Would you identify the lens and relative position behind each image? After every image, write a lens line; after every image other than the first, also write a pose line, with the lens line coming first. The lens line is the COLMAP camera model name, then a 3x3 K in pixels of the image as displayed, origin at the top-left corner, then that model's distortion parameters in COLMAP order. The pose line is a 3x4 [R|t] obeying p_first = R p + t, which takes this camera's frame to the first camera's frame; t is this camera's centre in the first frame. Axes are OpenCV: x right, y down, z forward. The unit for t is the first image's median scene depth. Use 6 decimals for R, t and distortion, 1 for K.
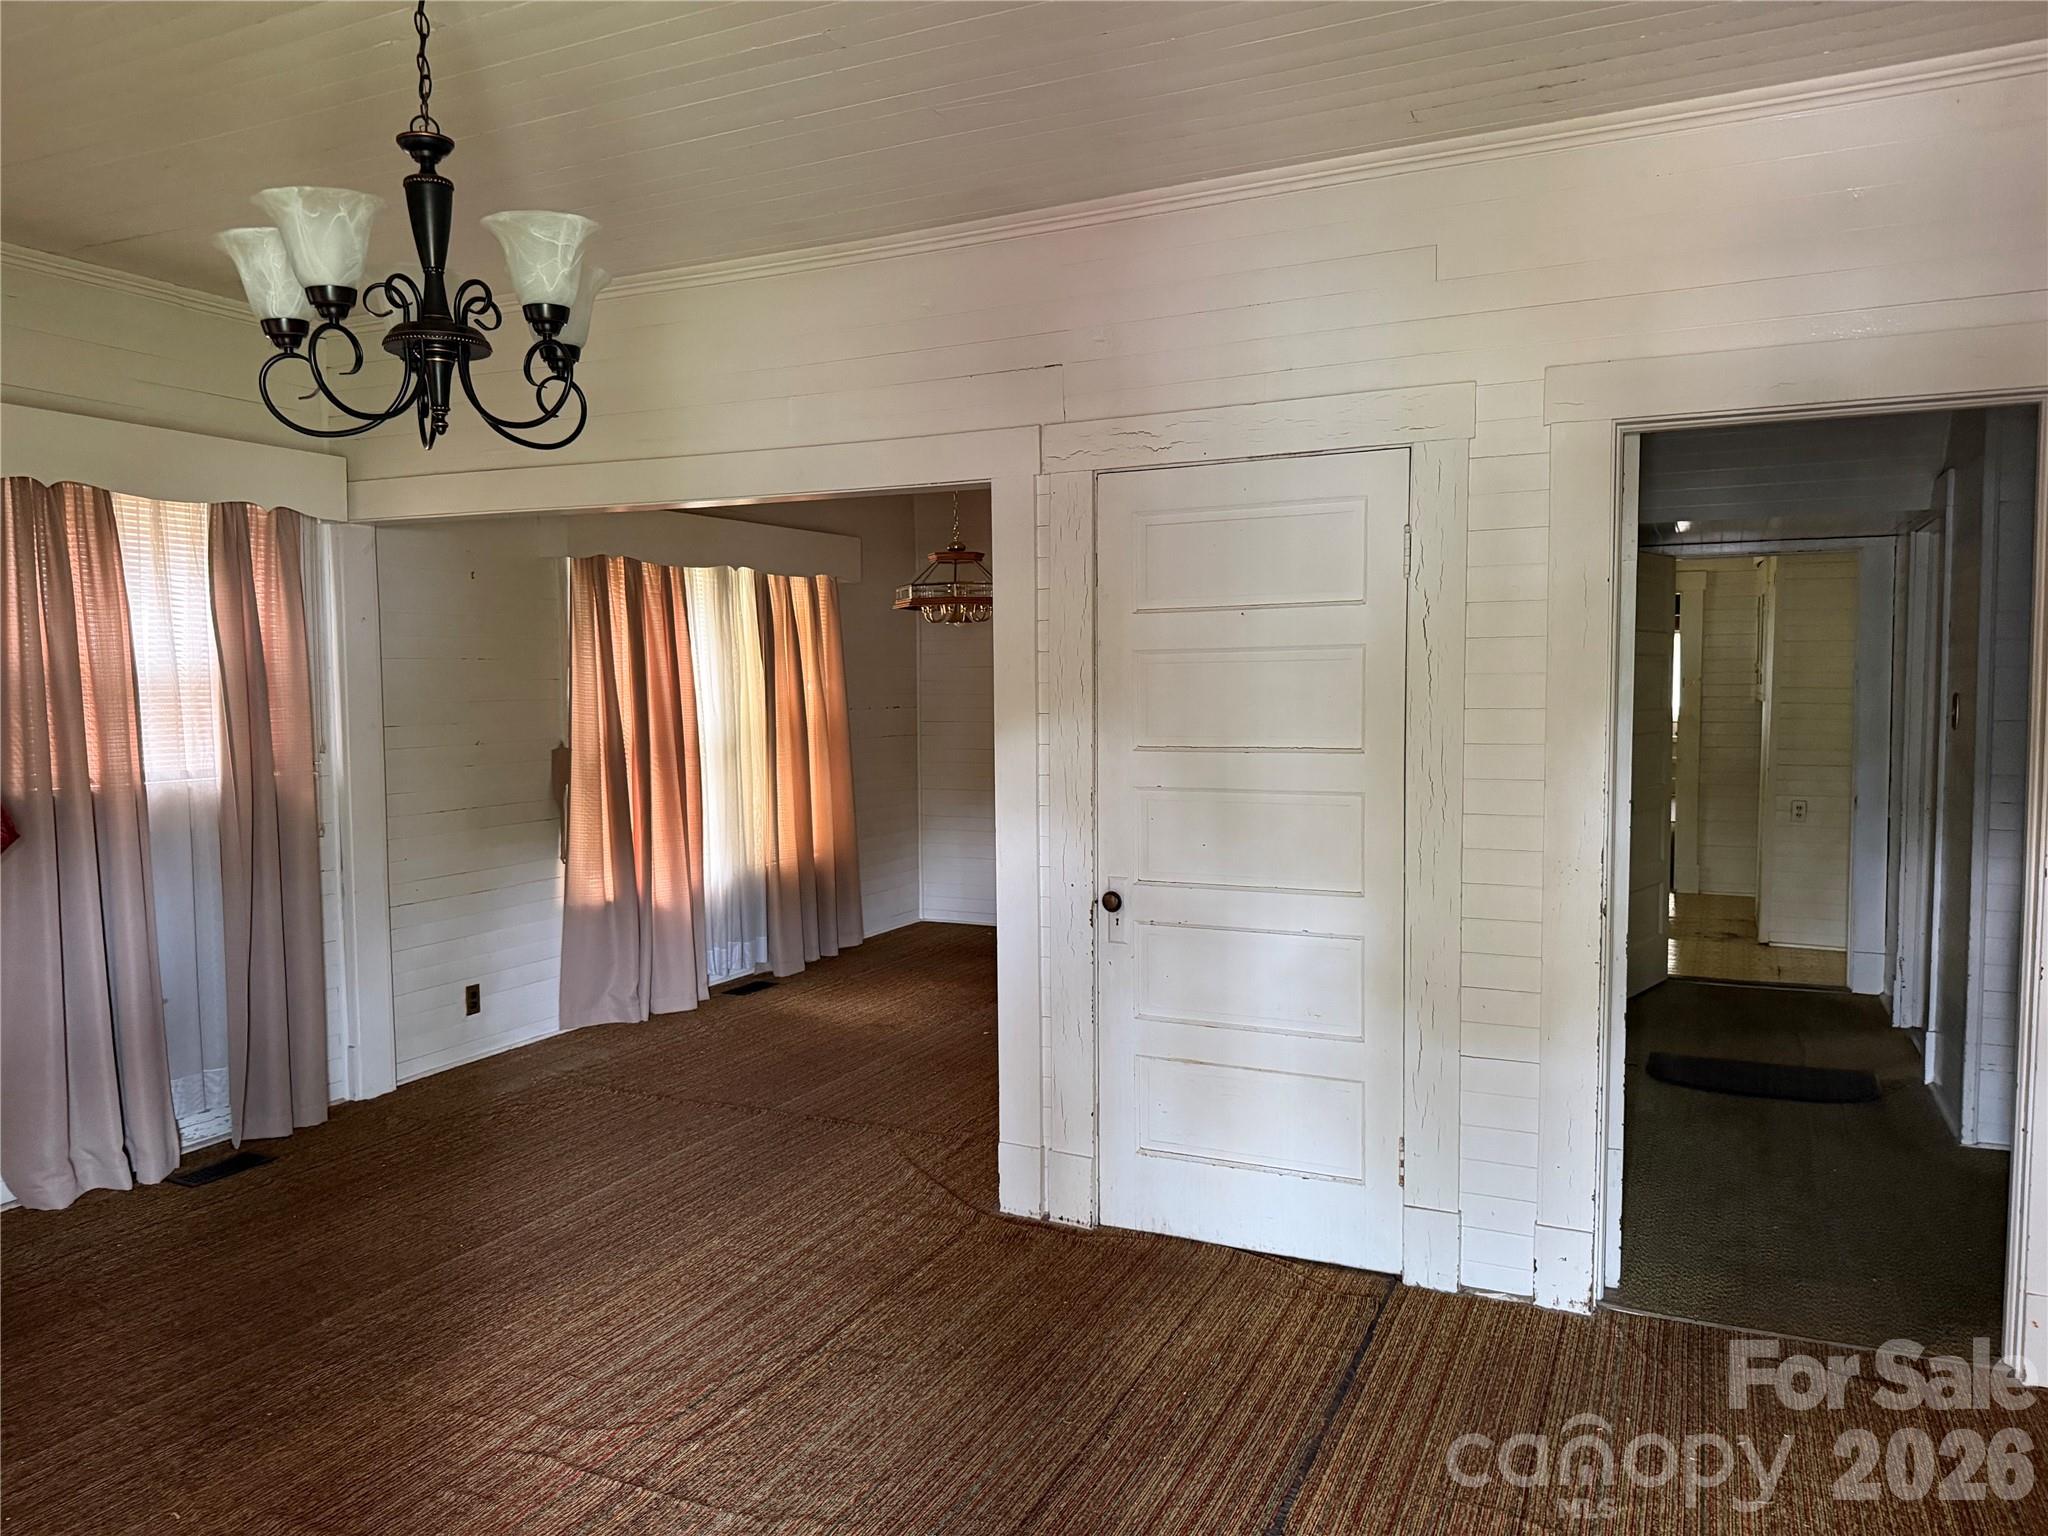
lens RADIAL K [[1450.5, 0, 1011.2], [0, 1450.5, 777.1], [0, 0, 1]] dist [0.030486, -0.045755]
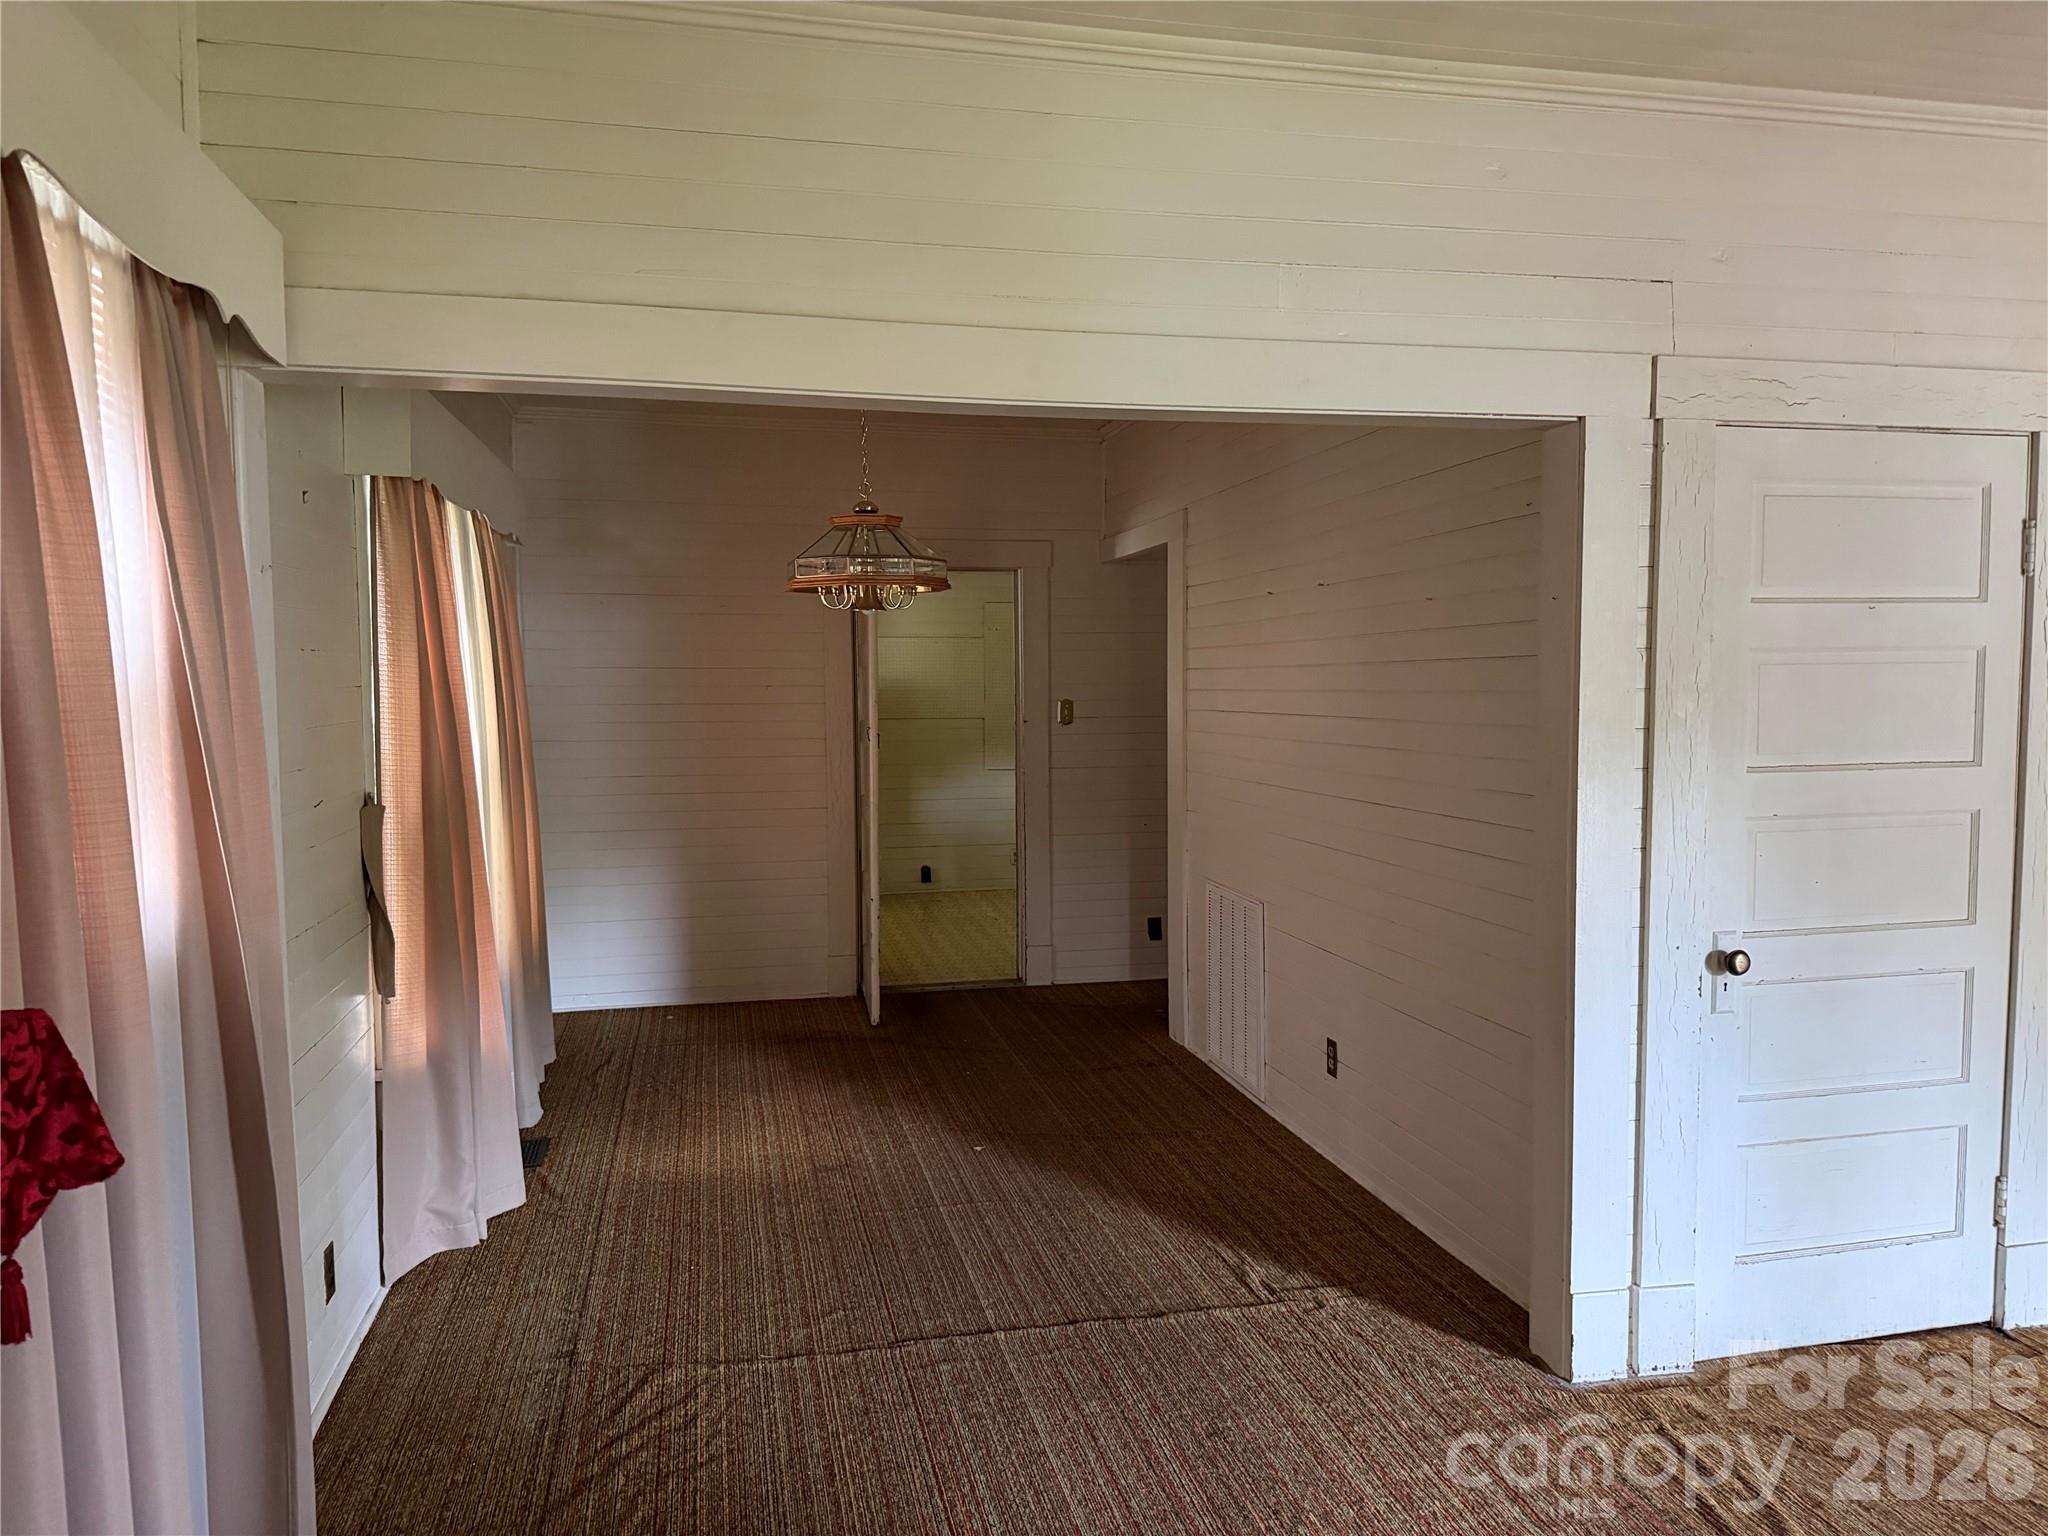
lens RADIAL K [[1436.9, 0, 1024.0], [0, 1436.9, 768.0], [0, 0, 1]] dist [0.094286, -0.127315]
pose [[0.788093, -0.031816, 0.614734, -0.711869], [0.041263, 0.999148, -0.001188, -0.034967], [-0.614172, 0.026302, 0.788734, 0.583446]]
